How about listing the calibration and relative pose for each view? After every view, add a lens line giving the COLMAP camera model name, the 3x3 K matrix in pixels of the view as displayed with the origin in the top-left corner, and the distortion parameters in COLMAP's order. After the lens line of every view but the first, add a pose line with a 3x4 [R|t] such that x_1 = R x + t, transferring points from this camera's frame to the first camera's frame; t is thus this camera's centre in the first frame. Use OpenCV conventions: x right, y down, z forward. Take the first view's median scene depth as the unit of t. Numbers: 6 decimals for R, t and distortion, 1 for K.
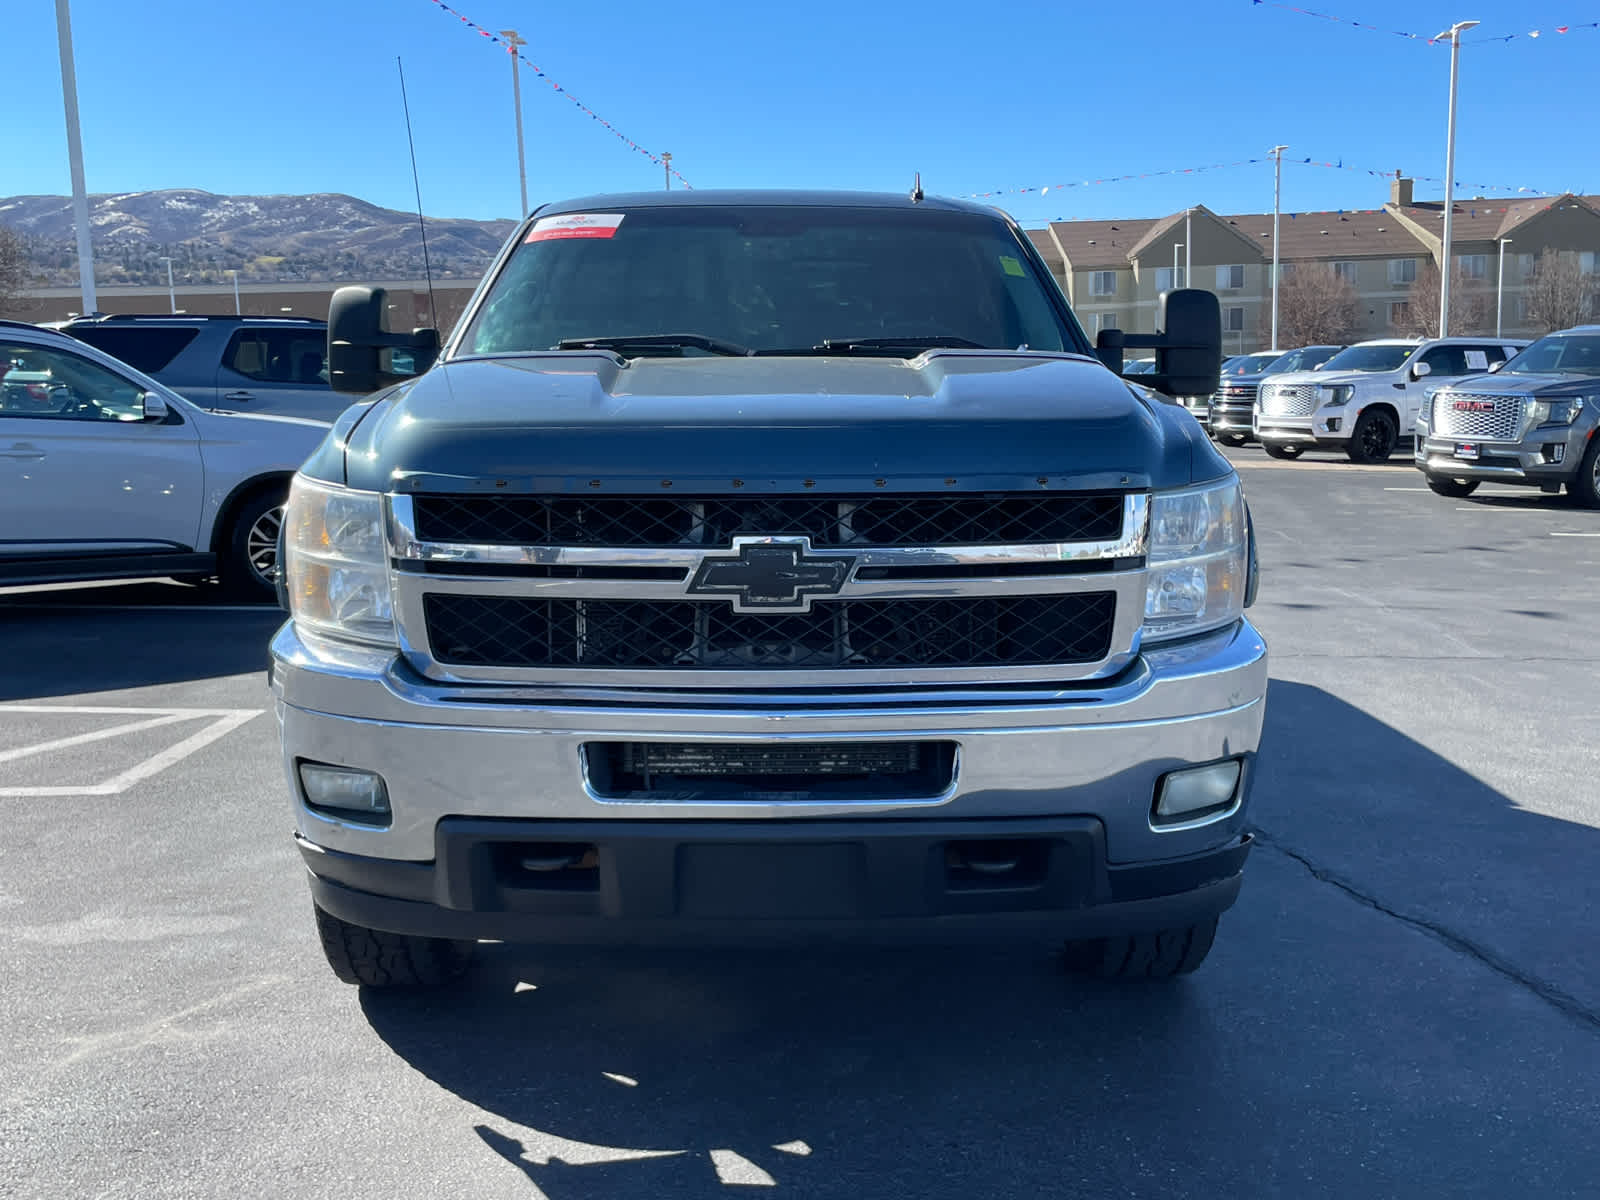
lens RADIAL K [[1644.5, 0, 828.3], [0, 1644.5, 599.3], [0, 0, 1]] dist [0.108930, -0.183913]
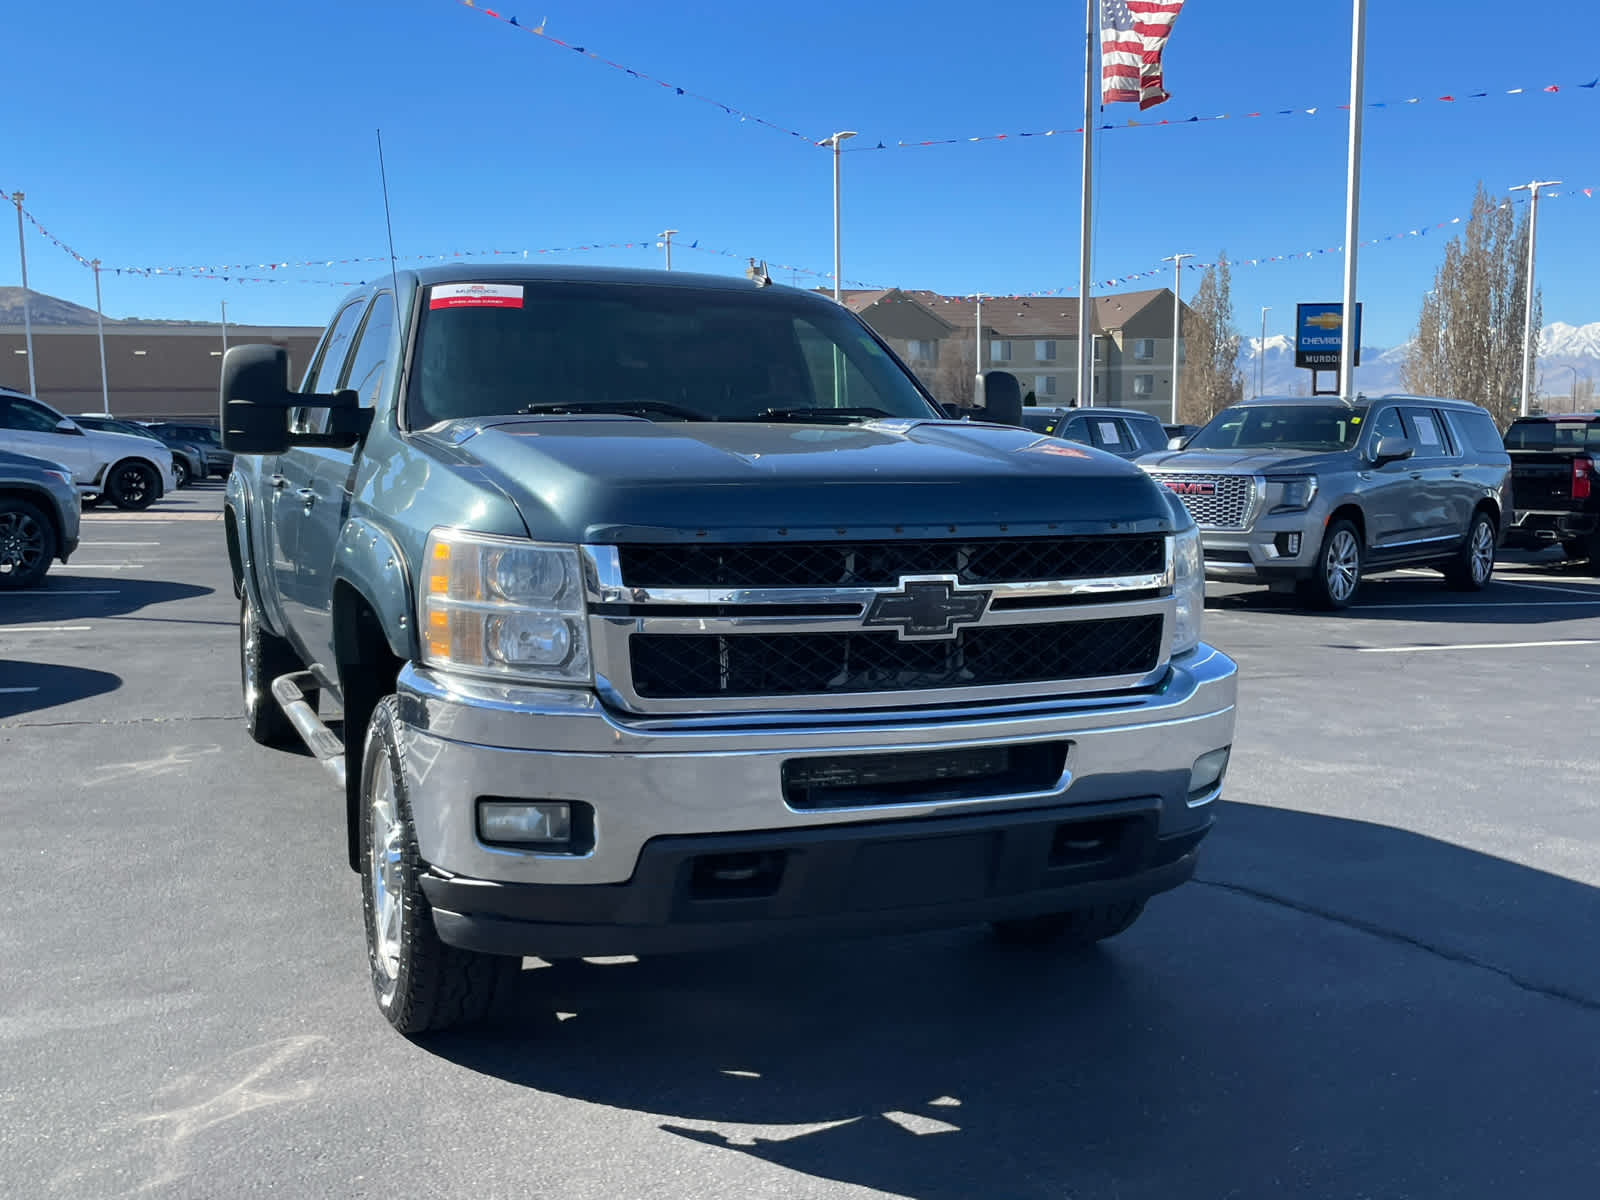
lens RADIAL K [[1640.6, 0, 827.0], [0, 1640.6, 588.2], [0, 0, 1]] dist [0.115659, -0.192633]
pose [[0.928403, -0.023682, 0.370819, -0.523463], [0.040775, 0.998433, -0.038323, 0.012981], [-0.369330, 0.050699, 0.927914, -0.062456]]
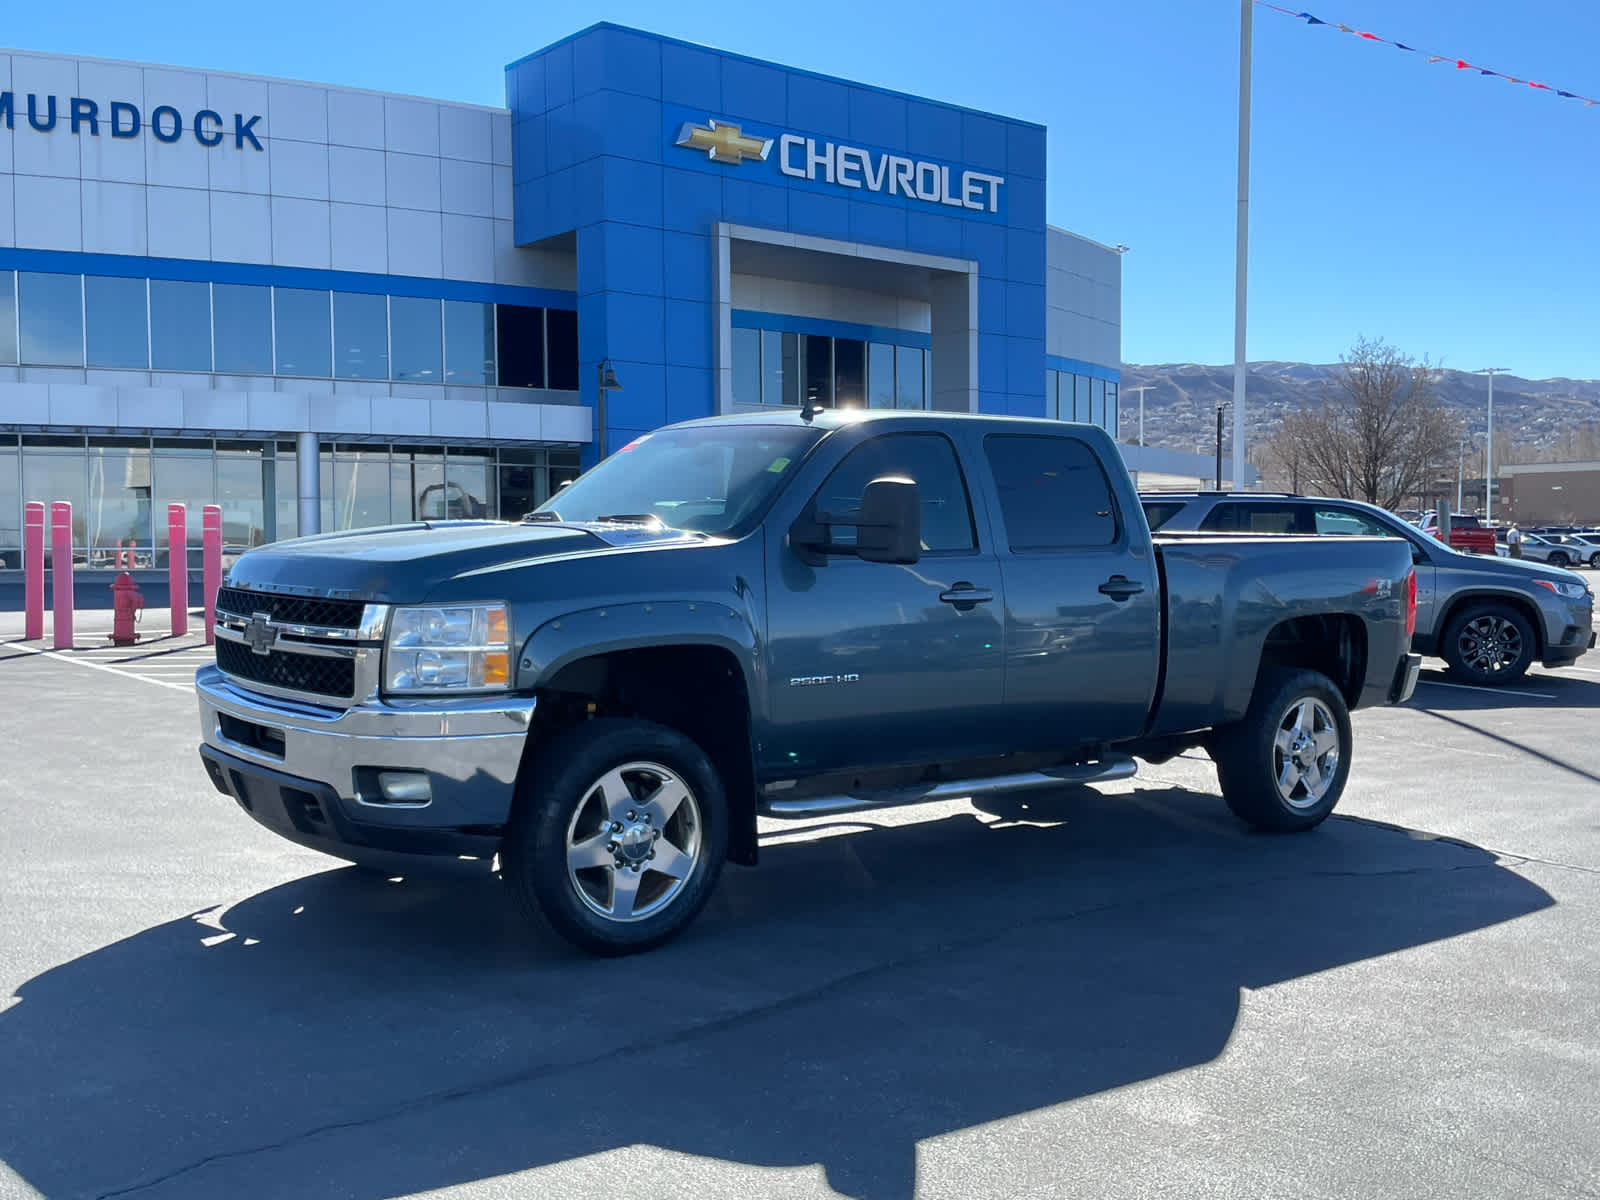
lens RADIAL K [[1640.6, 0, 827.0], [0, 1640.6, 588.2], [0, 0, 1]] dist [0.115659, -0.192633]
pose [[0.608547, 0.043459, -0.792327, 1.854960], [-0.127698, 0.990849, -0.043730, -0.065632], [0.783176, 0.127790, 0.608528, 0.319700]]
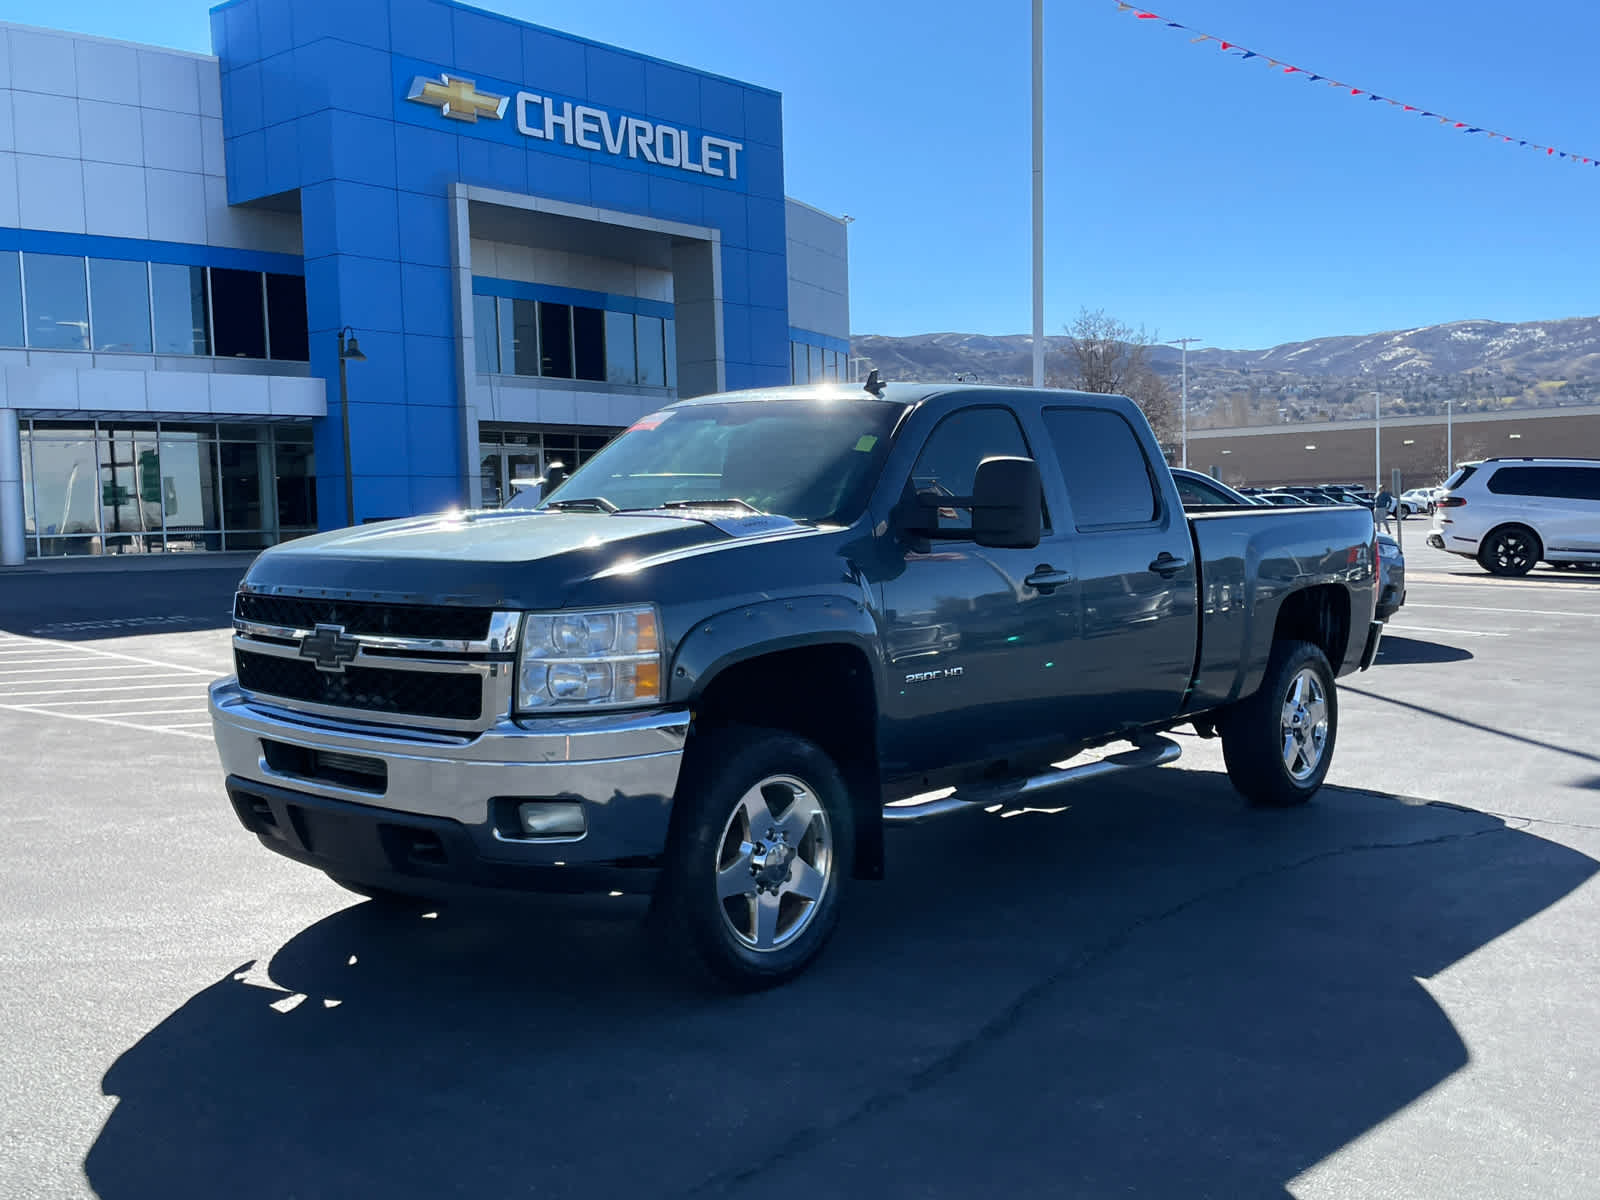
lens RADIAL K [[1644.5, 0, 828.3], [0, 1644.5, 599.3], [0, 0, 1]] dist [0.108930, -0.183913]
pose [[0.745595, 0.041765, -0.665089, 1.417945], [-0.091532, 0.994993, -0.040131, -0.041594], [0.660083, 0.090799, 0.745685, 0.074580]]
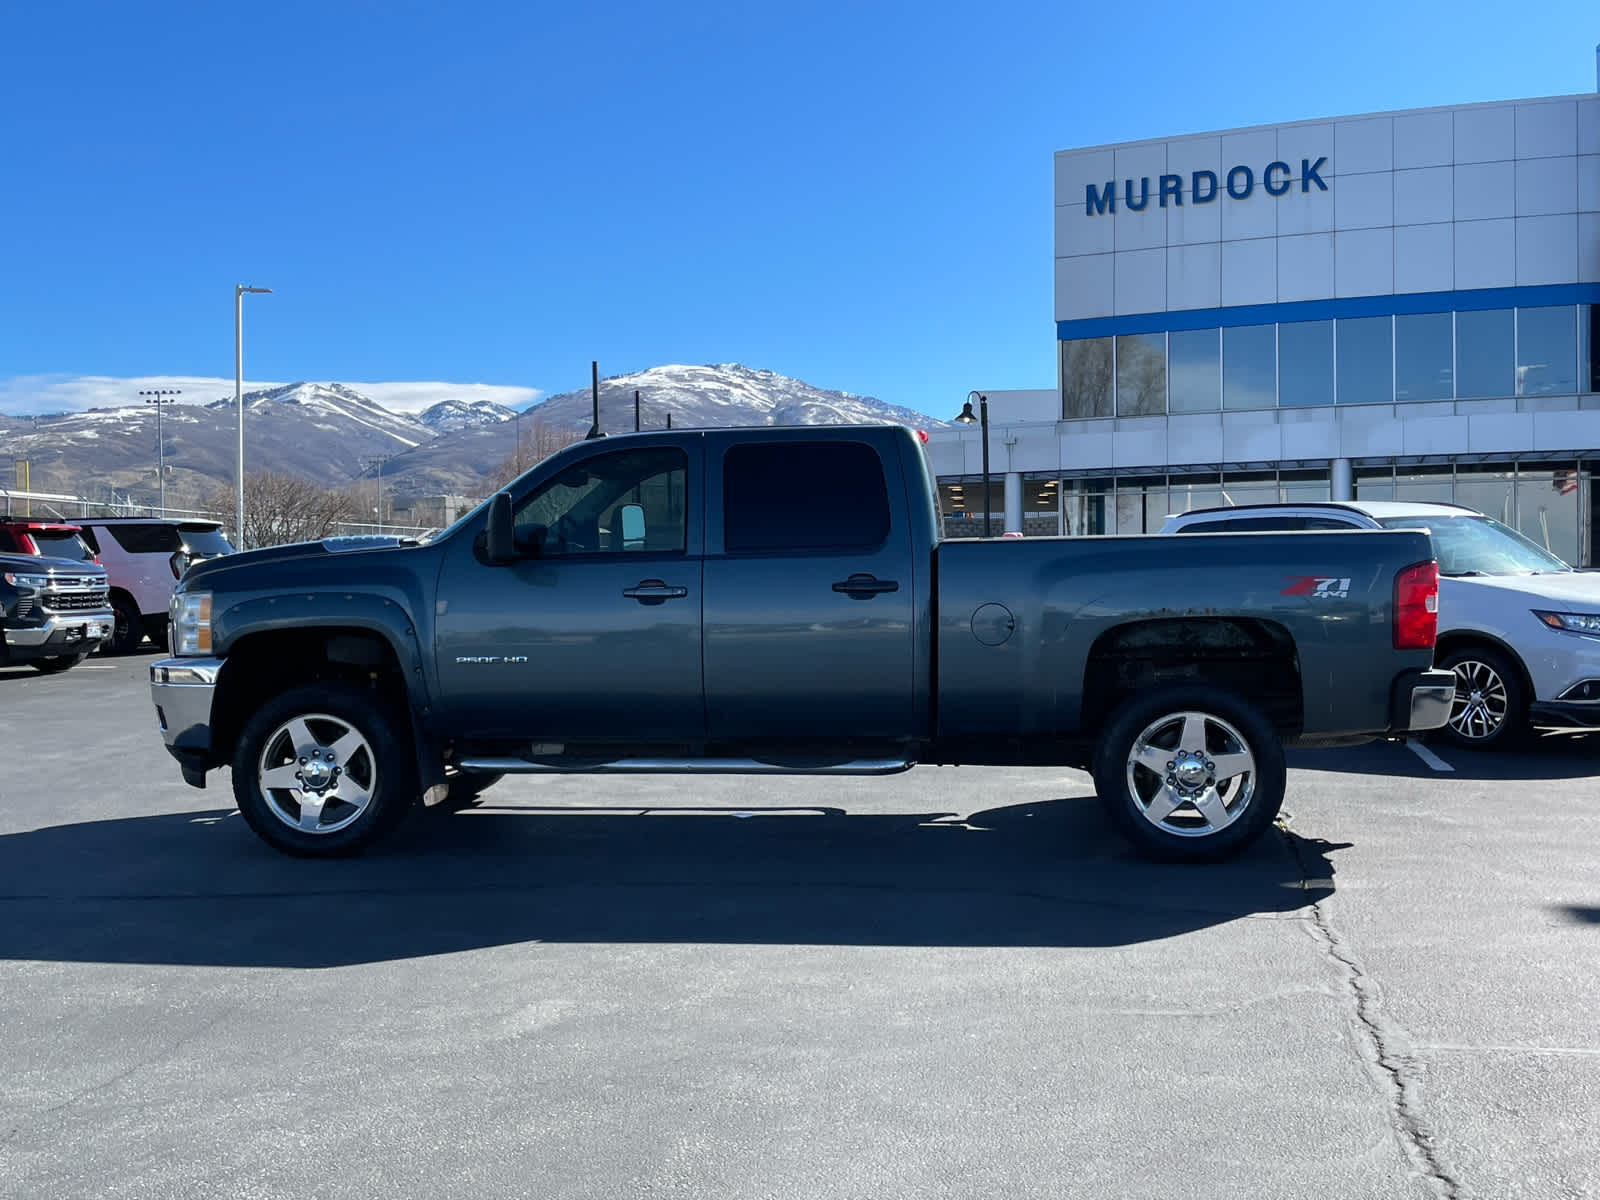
lens RADIAL K [[1640.6, 0, 827.0], [0, 1640.6, 588.2], [0, 0, 1]] dist [0.115659, -0.192633]
pose [[-0.139814, 0.027478, -0.989797, 2.599891], [-0.128234, 0.990694, 0.045617, -0.320399], [0.981839, 0.133304, -0.134989, 2.345770]]
